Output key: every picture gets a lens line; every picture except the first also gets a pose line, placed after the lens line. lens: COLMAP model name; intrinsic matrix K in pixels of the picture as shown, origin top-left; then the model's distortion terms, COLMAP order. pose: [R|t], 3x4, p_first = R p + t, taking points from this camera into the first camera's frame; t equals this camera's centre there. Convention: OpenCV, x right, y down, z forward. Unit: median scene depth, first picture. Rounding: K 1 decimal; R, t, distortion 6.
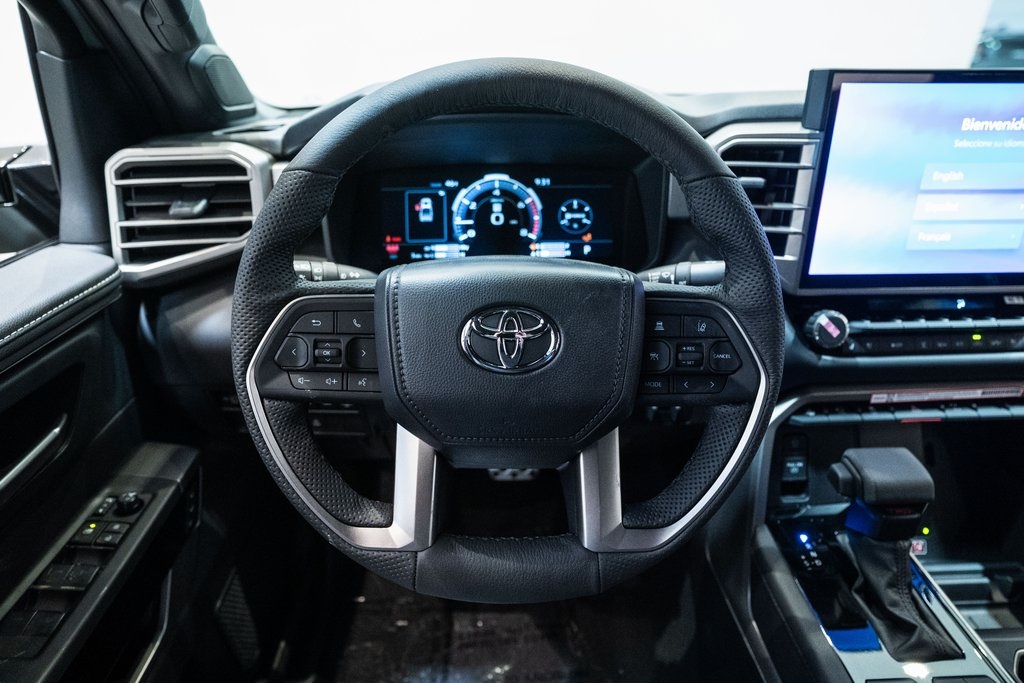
lens RADIAL K [[556.2, 0, 512.0], [0, 556.2, 341.5], [0, 0, 1]] dist [-0.064779, 0.024747]
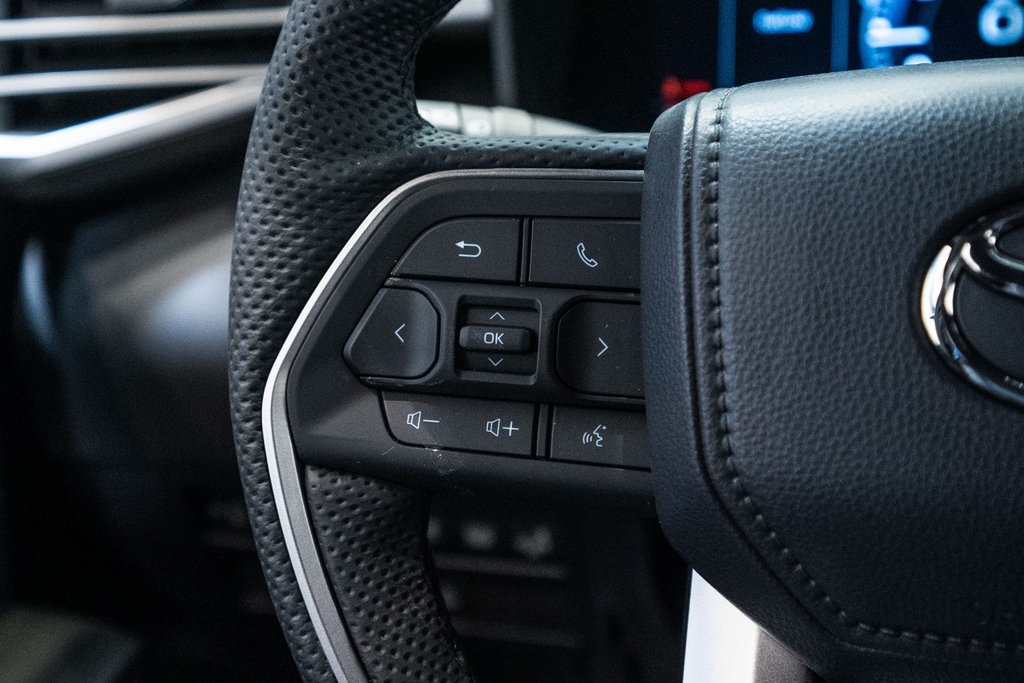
lens RADIAL K [[1464.6, 0, 511.3], [0, 1464.6, 387.5], [0, 0, 1]] dist [-0.009186, 0.006961]
pose [[0.953336, 0.039930, -0.299259, -0.046148], [-0.056352, 0.997330, -0.046445, 0.065870], [0.296605, 0.061142, 0.953041, 0.126461]]
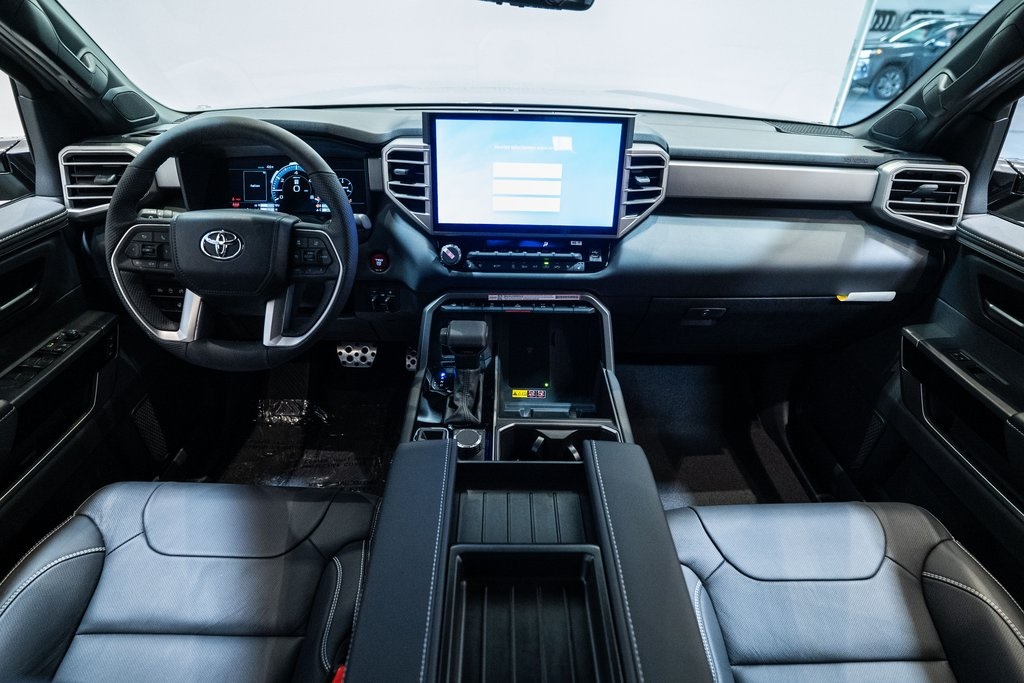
lens RADIAL K [[543.4, 0, 512.0], [0, 543.4, 341.5], [0, 0, 1]] dist [-0.056966, 0.024392]
pose [[0.999175, 0.036249, -0.018300, 0.855947], [-0.035020, 0.997367, 0.063501, 0.145797], [0.020554, -0.062808, 0.997814, -0.811935]]
